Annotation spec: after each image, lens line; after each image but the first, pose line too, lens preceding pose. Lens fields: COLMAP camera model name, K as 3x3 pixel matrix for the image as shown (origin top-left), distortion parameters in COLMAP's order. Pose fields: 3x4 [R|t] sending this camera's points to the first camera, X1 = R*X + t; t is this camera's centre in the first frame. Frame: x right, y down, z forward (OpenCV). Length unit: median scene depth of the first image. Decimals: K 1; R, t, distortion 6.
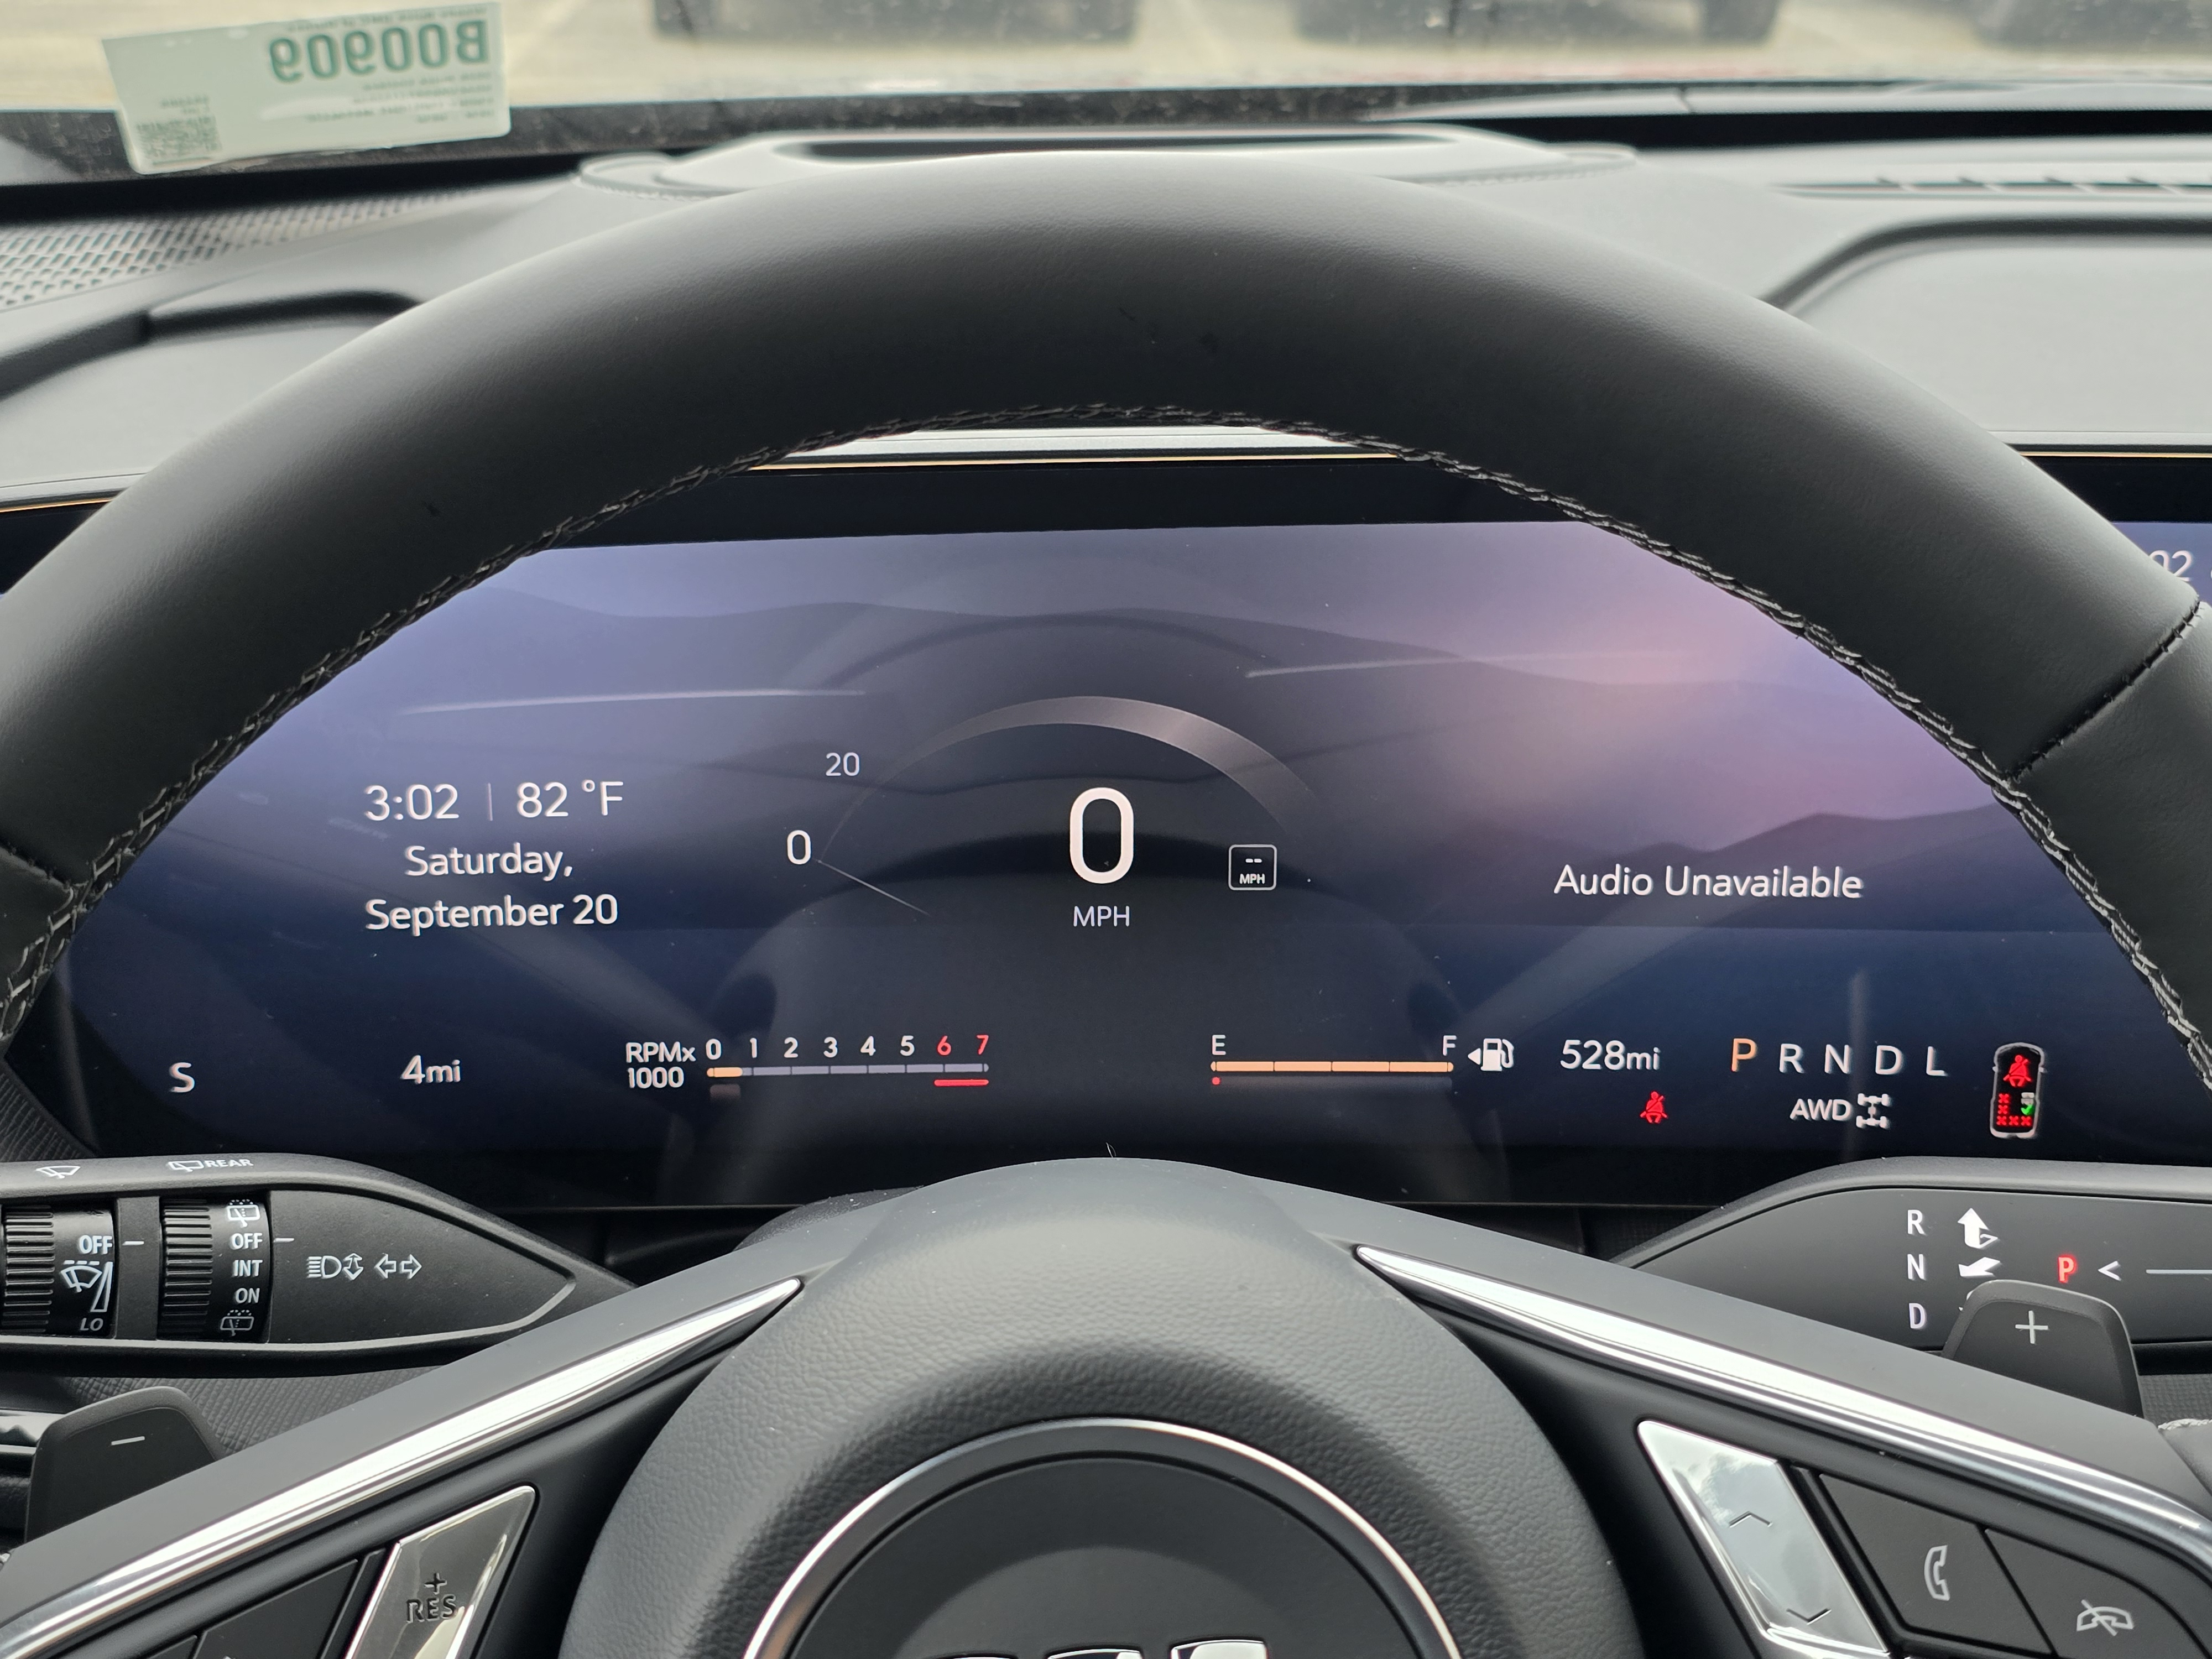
lens RADIAL K [[3164.5, 0, 1129.7], [0, 3164.5, 783.2], [0, 0, 1]] dist [0.167333, -0.440838]
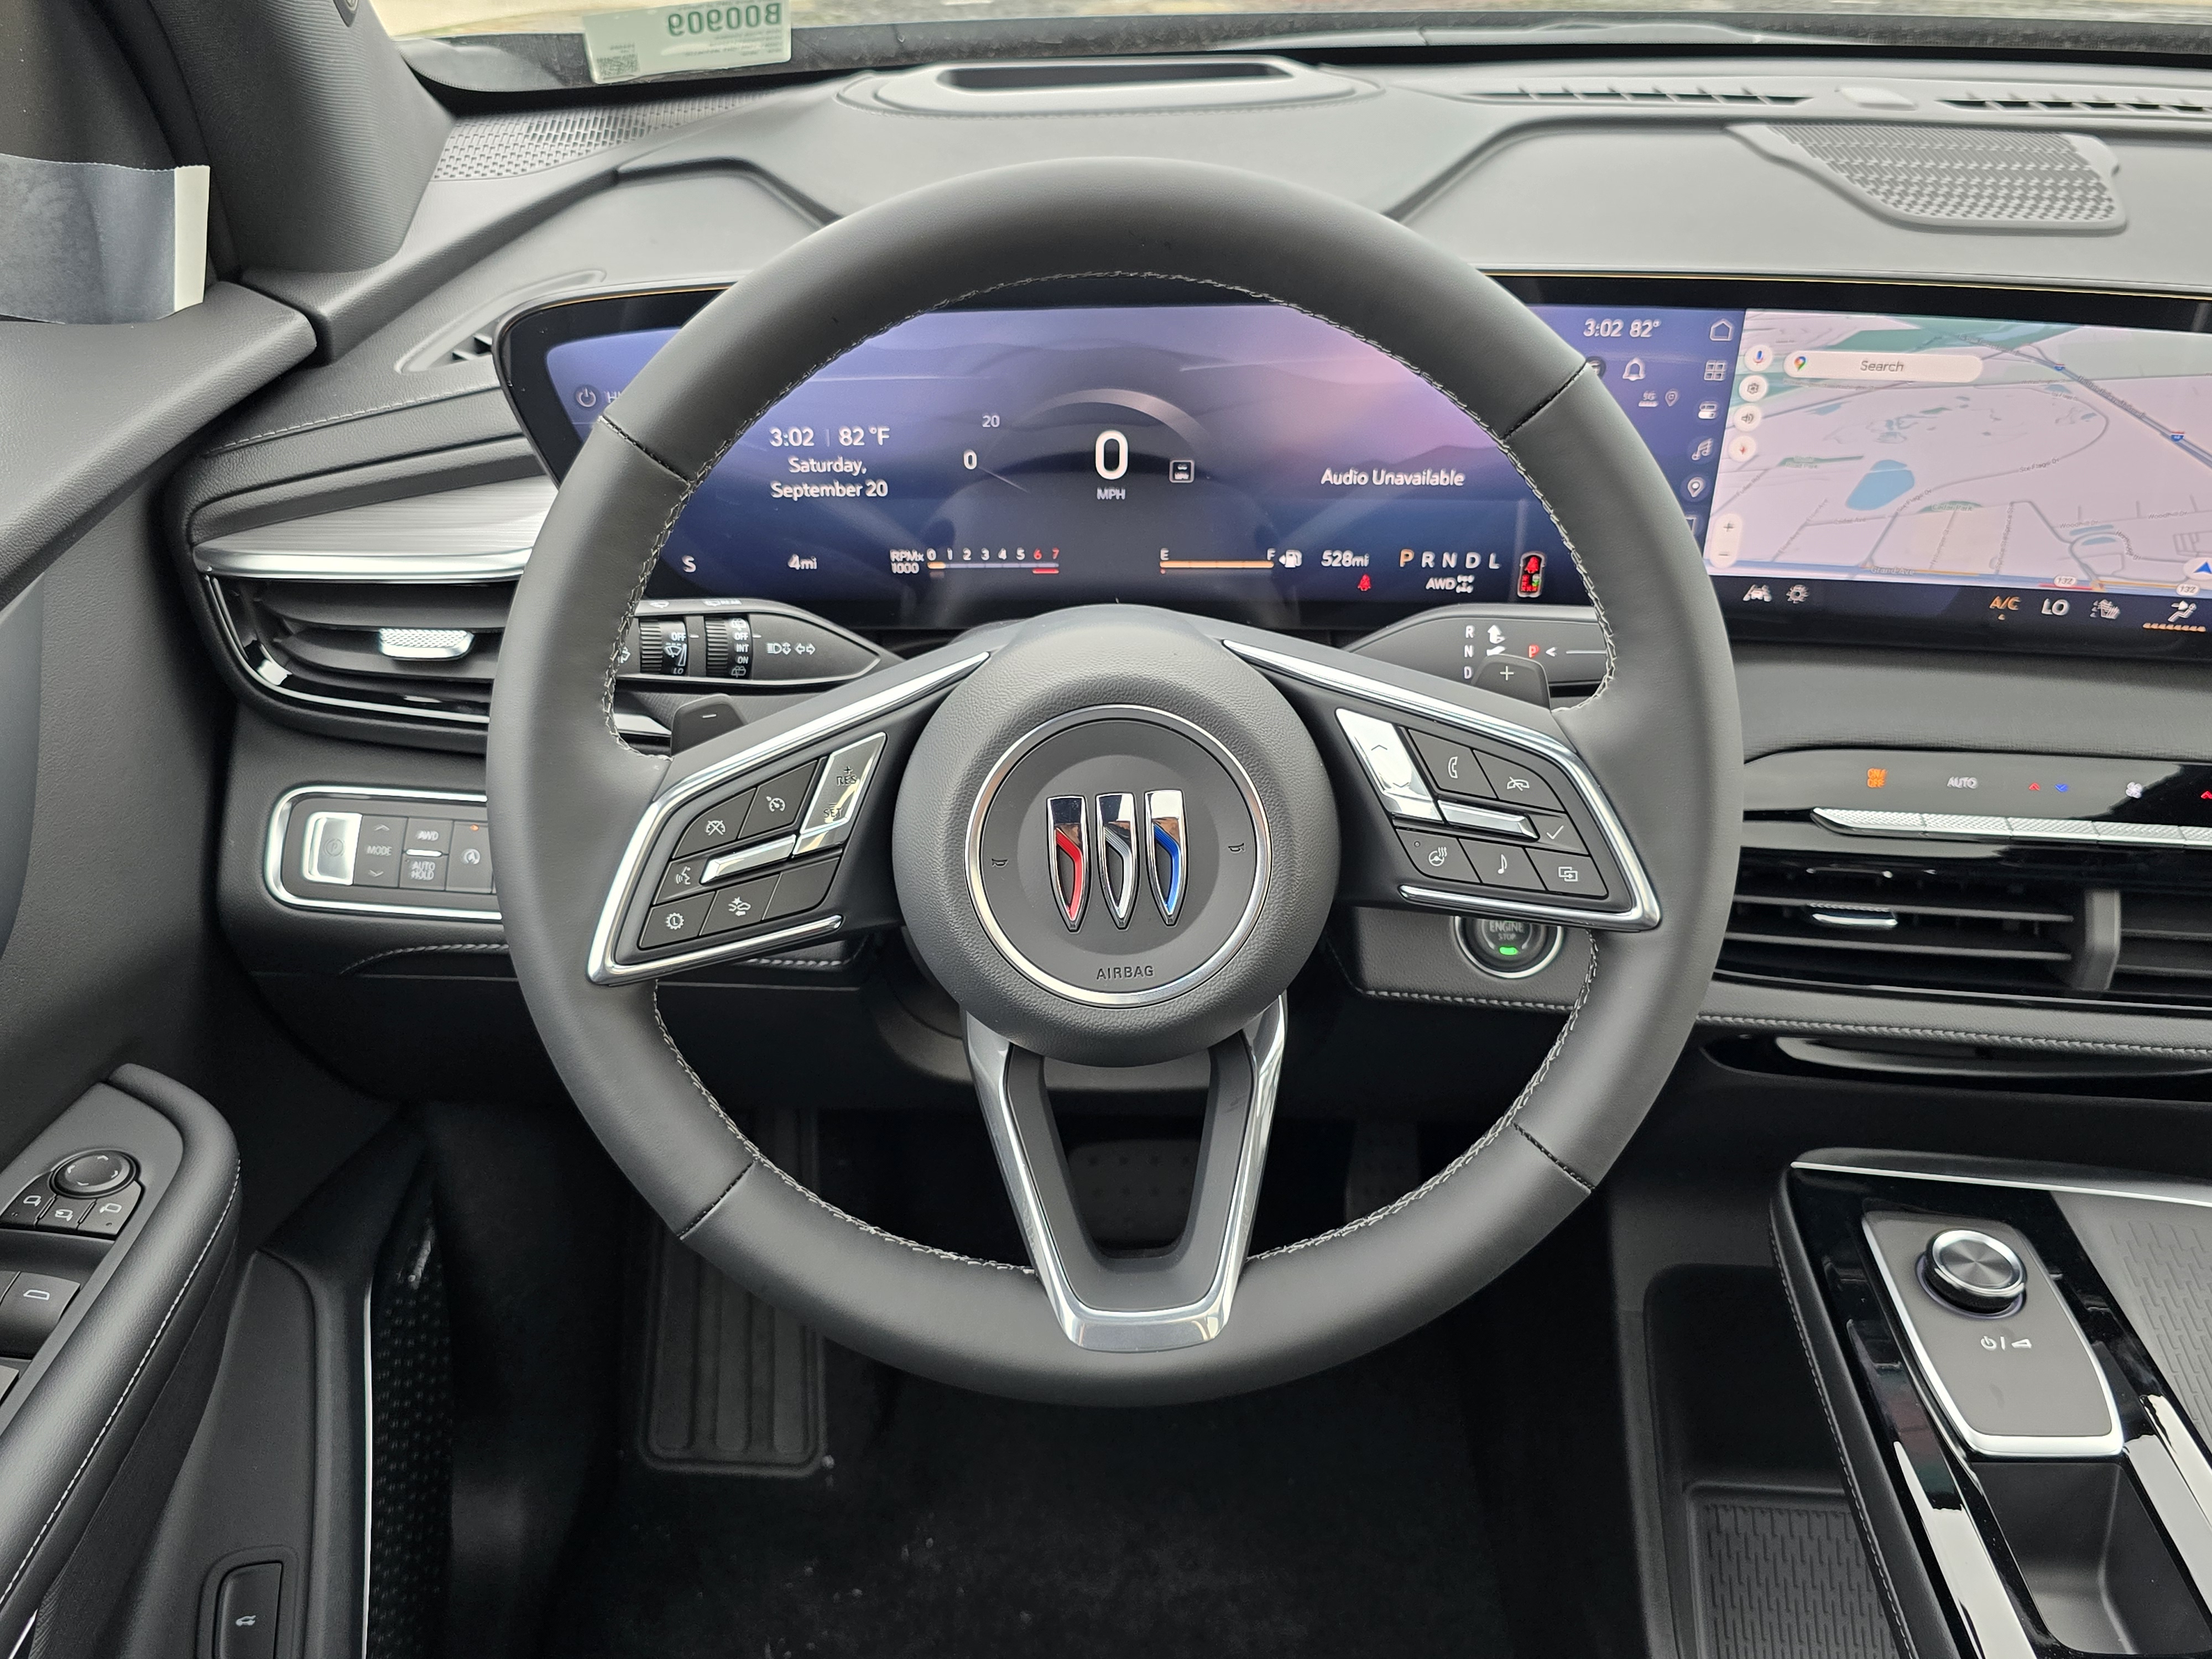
lens RADIAL K [[1924.4, 0, 1106.0], [0, 1924.4, 829.5], [0, 0, 1]] dist [0.105925, -0.245624]
pose [[0.999990, 0.004003, 0.001865, -0.016284], [-0.004316, 0.975230, 0.221149, -0.029493], [-0.000934, -0.221155, 0.975238, -0.383593]]
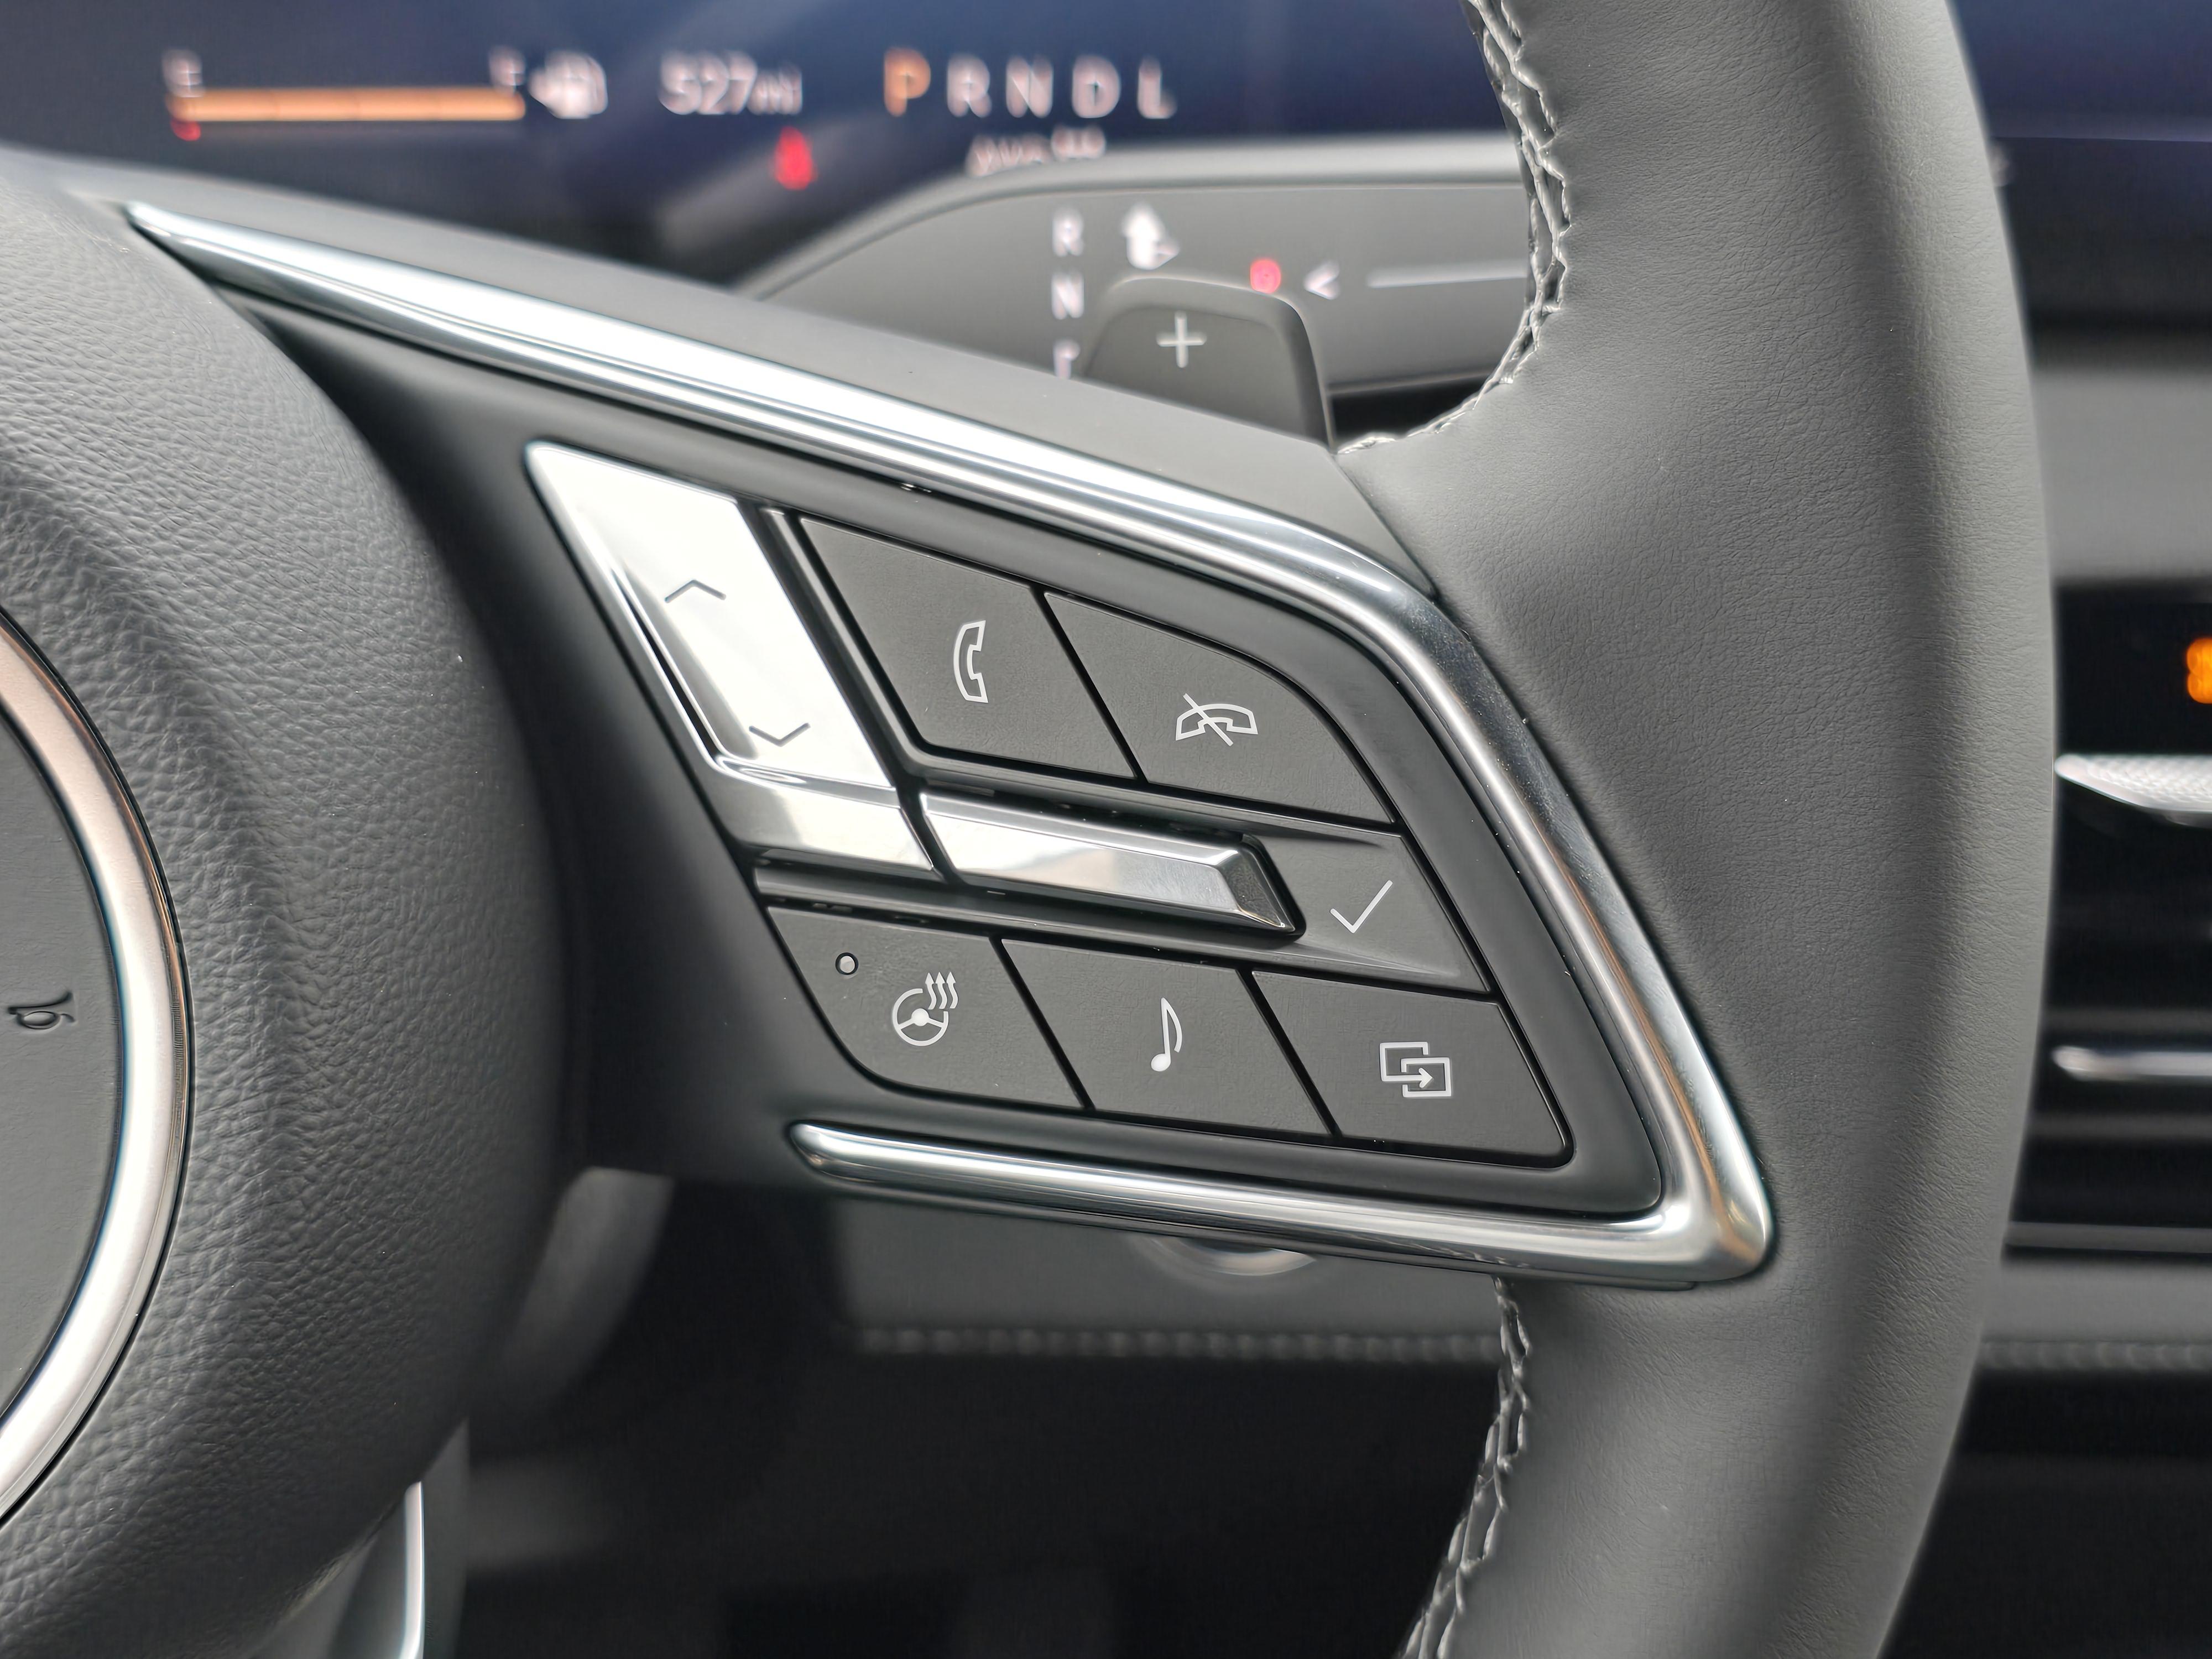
lens RADIAL K [[2960.7, 0, 1106.0], [0, 2960.7, 829.5], [0, 0, 1]] dist [0.139073, -0.413335]
pose [[0.988953, -0.016578, 0.147302, 0.157015], [-0.014240, 0.978504, 0.205734, 0.129318], [-0.147546, -0.205559, 0.967458, 0.345209]]
